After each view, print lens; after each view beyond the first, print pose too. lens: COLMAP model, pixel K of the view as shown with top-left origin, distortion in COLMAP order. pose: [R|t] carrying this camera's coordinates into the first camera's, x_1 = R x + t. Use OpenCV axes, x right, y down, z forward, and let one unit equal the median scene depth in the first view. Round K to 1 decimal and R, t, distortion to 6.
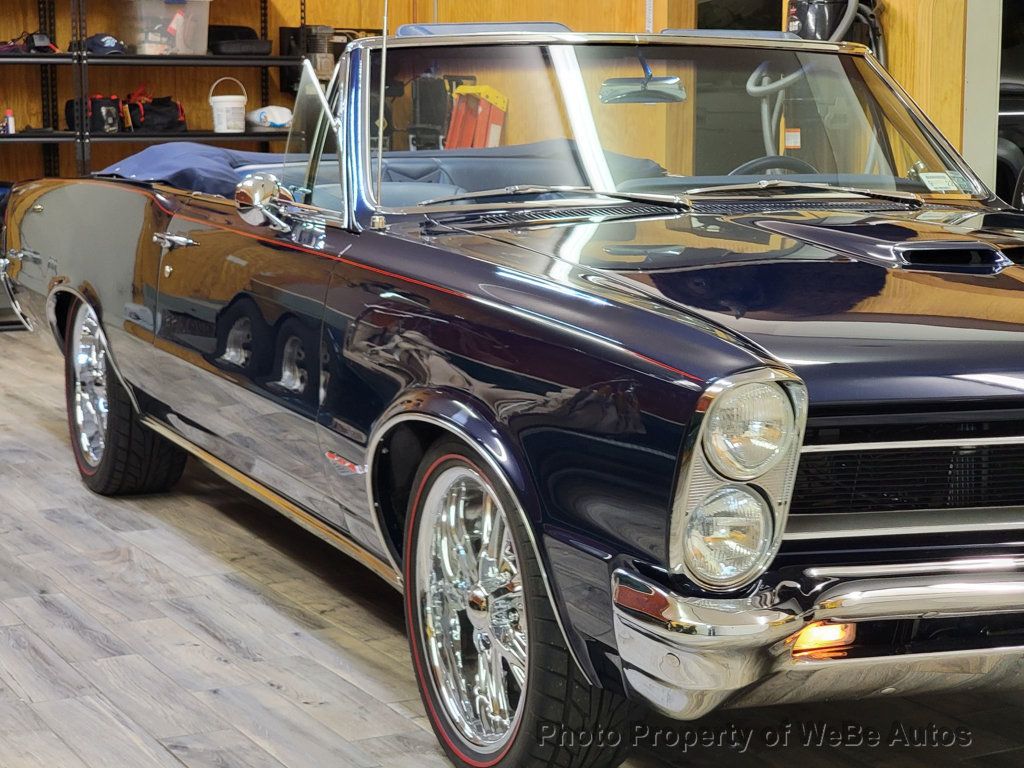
lens RADIAL K [[2075.8, 0, 512.9], [0, 2075.8, 382.1], [0, 0, 1]] dist [0.028763, 0.000000]
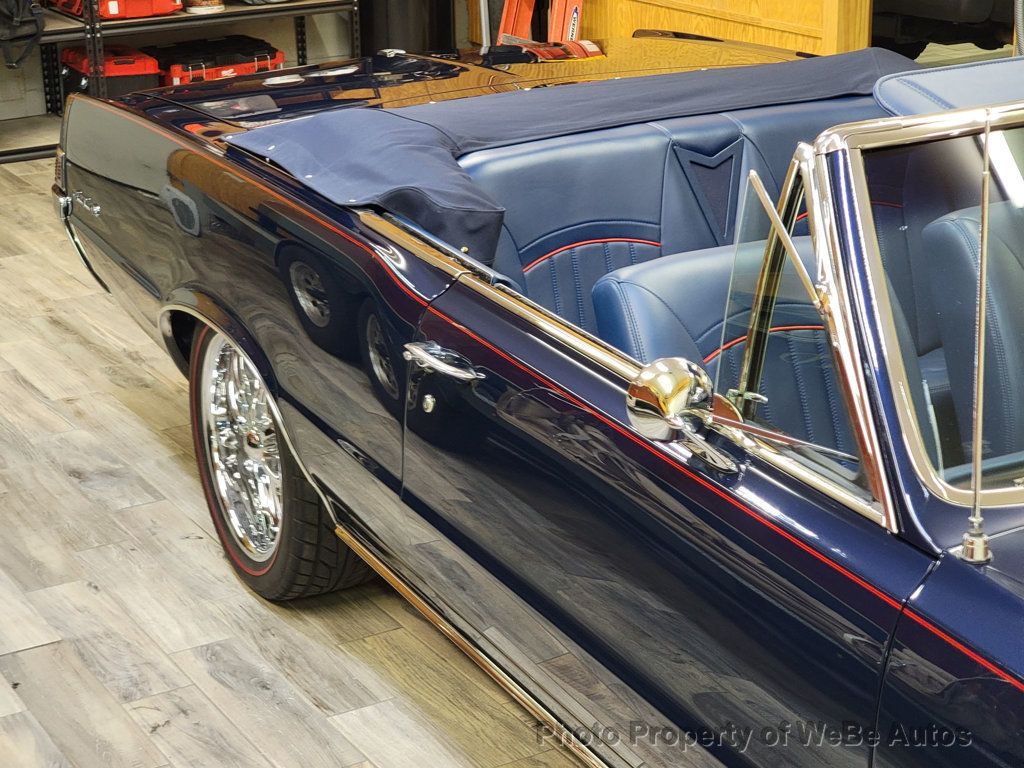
lens RADIAL K [[2075.8, 0, 512.8], [0, 2075.8, 381.2], [0, 0, 1]] dist [0.028763, 0.000000]
pose [[0.998676, -0.031472, 0.040700, -0.079332], [0.023335, 0.982109, 0.186862, -0.085866], [-0.045853, -0.185665, 0.981543, 0.173953]]
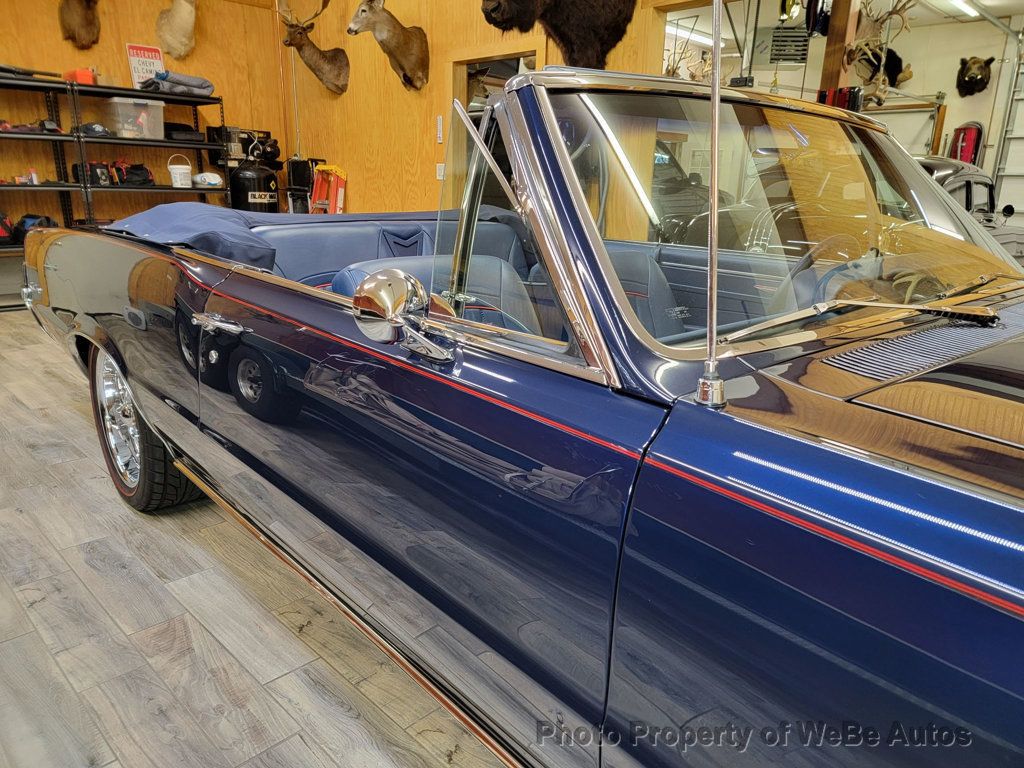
lens RADIAL K [[732.2, 0, 528.3], [0, 732.2, 398.9], [0, 0, 1]] dist [0.045665, -0.036996]
pose [[0.949355, -0.059702, 0.308483, -0.064896], [0.011356, 0.987661, 0.156196, -0.039885], [-0.314002, -0.144782, 0.938318, 0.311531]]
